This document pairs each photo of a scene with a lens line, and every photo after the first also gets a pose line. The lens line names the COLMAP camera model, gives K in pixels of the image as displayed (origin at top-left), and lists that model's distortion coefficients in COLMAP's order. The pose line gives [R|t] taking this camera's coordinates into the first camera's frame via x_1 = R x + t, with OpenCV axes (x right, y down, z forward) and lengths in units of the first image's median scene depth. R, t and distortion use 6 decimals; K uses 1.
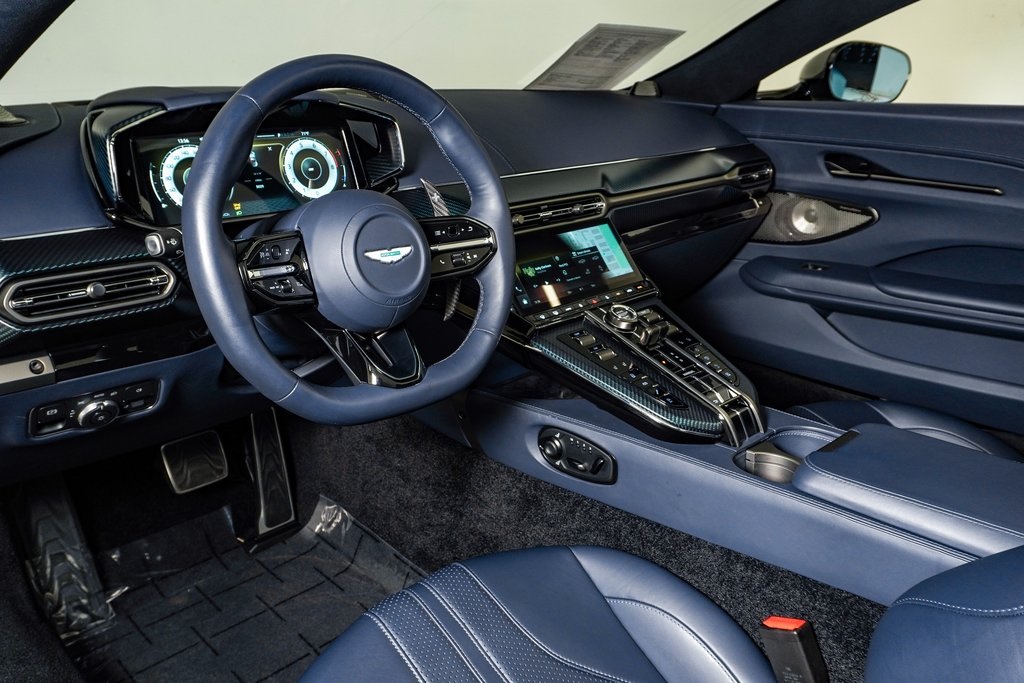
lens RADIAL K [[820.2, 0, 513.9], [0, 820.2, 336.4], [0, 0, 1]] dist [0.051662, -0.021582]
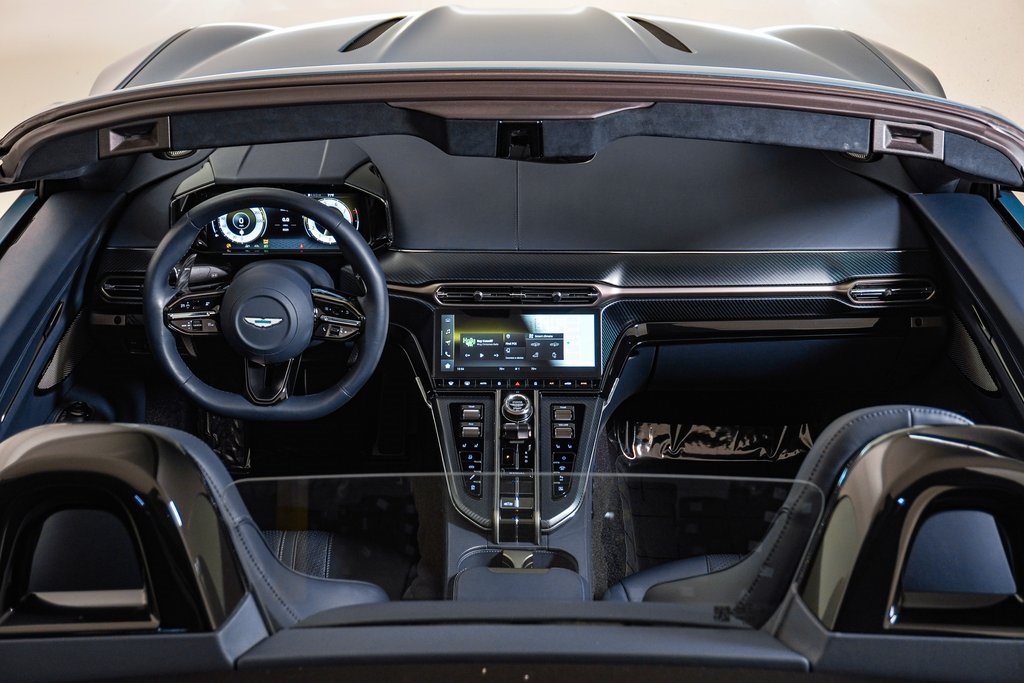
lens RADIAL K [[1351.8, 0, 517.6], [0, 1351.8, 349.4], [0, 0, 1]] dist [0.014333, 0.000000]
pose [[0.708193, 0.345780, -0.615548, 1.484565], [-0.228349, 0.937177, 0.263735, -0.698598], [0.668072, -0.046215, 0.742660, -0.467432]]
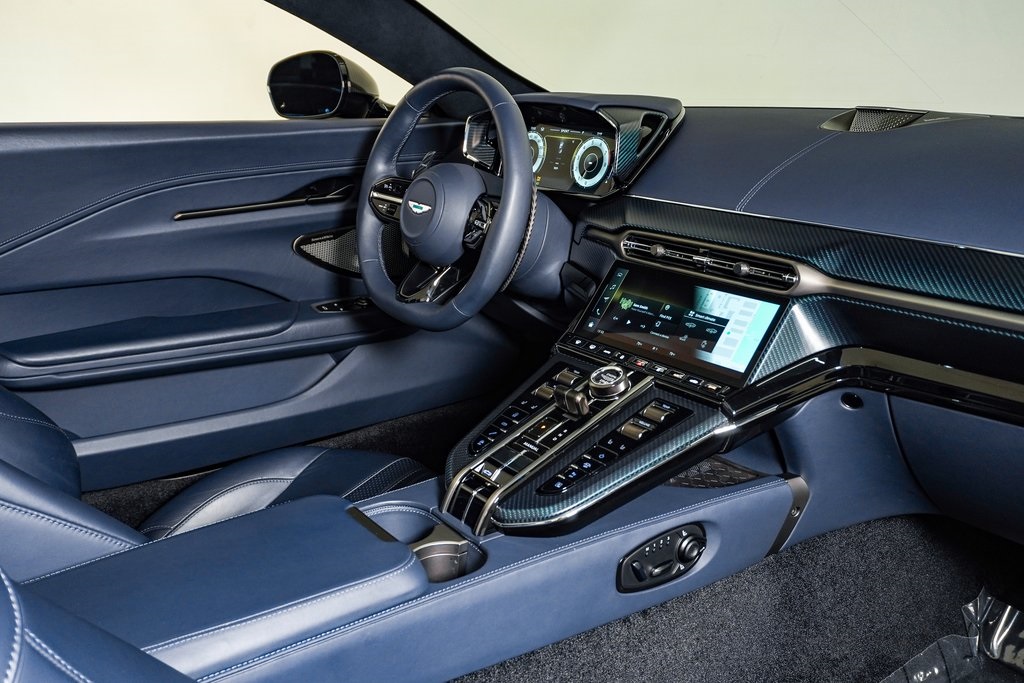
lens RADIAL K [[948.9, 0, 505.2], [0, 948.9, 341.2], [0, 0, 1]] dist [0.004711, 0.000000]
pose [[-0.126687, 0.272959, -0.953648, 1.216605], [-0.326124, 0.896488, 0.299922, -0.363857], [0.936800, 0.349003, -0.024555, 1.069707]]
